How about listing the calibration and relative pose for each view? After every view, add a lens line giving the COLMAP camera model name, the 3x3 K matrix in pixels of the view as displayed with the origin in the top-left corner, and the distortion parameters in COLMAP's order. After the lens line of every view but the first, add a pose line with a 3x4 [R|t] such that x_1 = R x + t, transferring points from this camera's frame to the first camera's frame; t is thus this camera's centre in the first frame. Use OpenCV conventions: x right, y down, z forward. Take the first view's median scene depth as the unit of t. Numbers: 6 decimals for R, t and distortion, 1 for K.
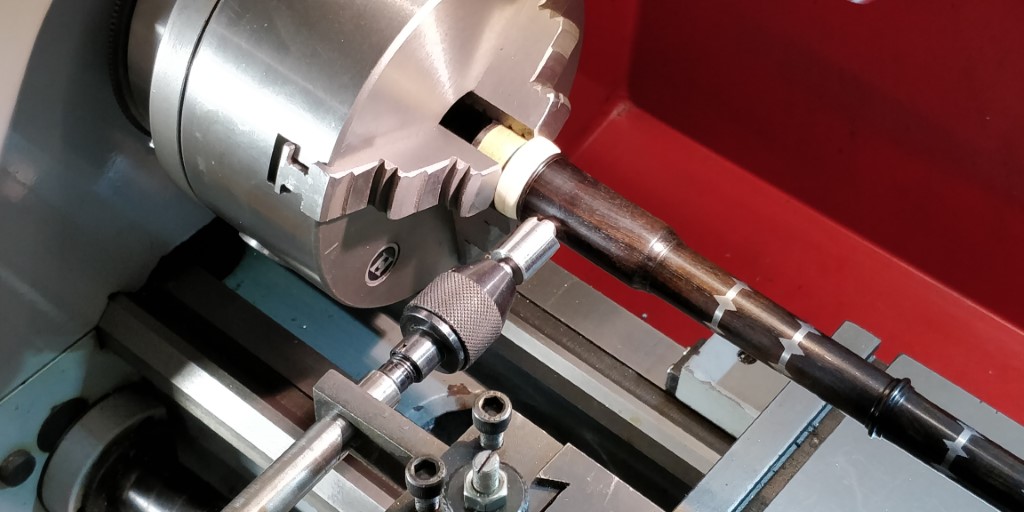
lens RADIAL K [[1738.5, 0, 512.0], [0, 1738.5, 256.0], [0, 0, 1]] dist [0.304052, -1.366461]
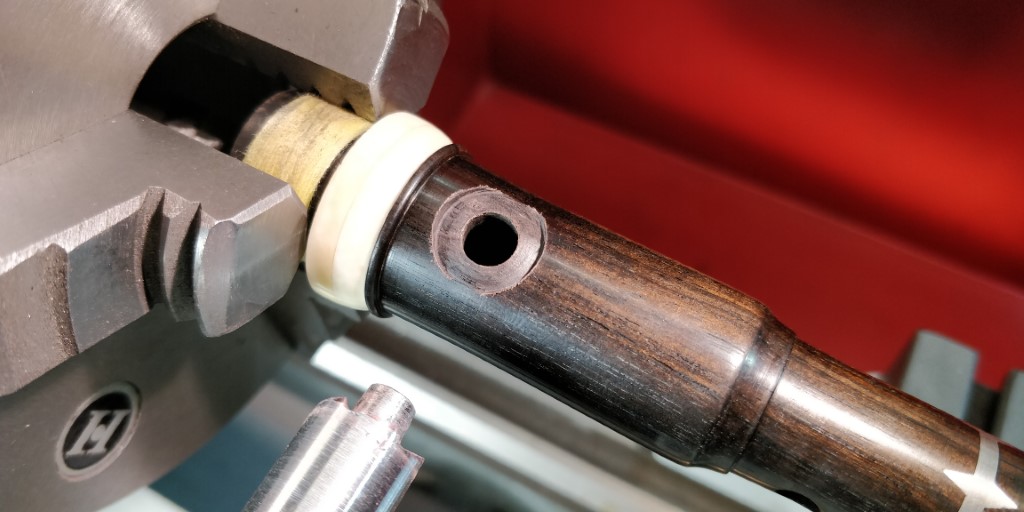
lens RADIAL K [[866.2, 0, 512.0], [0, 866.2, 256.0], [0, 0, 1]] dist [-0.066066, -0.003624]
pose [[0.981922, -0.160177, 0.100862, 0.018960], [0.152212, 0.984916, 0.082295, -0.045023], [-0.112522, -0.065455, 0.991491, 0.797472]]
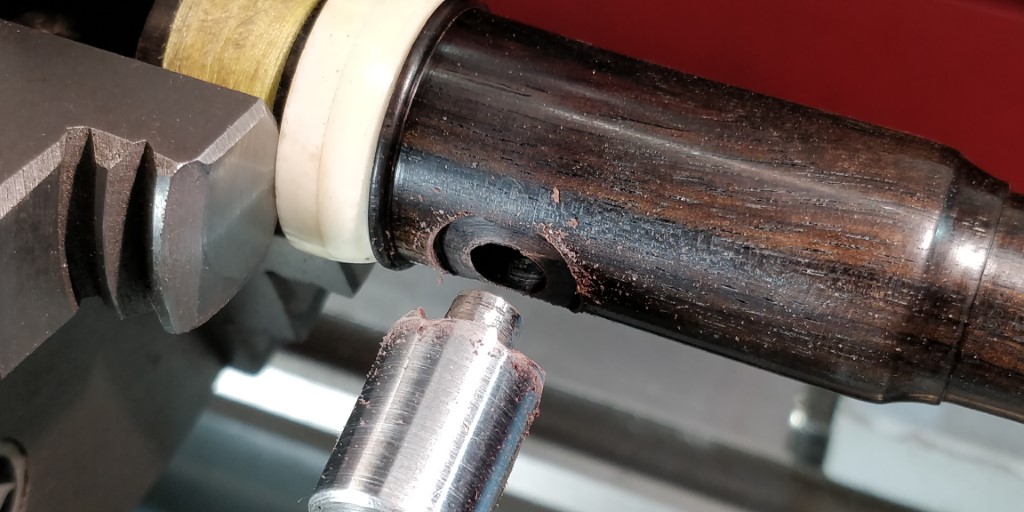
lens RADIAL K [[1738.5, 0, 512.0], [0, 1738.5, 256.0], [0, 0, 1]] dist [0.304052, -1.366461]
pose [[0.950352, -0.293847, 0.102398, -0.005039], [0.280650, 0.951524, 0.125846, -0.052314], [-0.134414, -0.090860, 0.986751, 0.724749]]
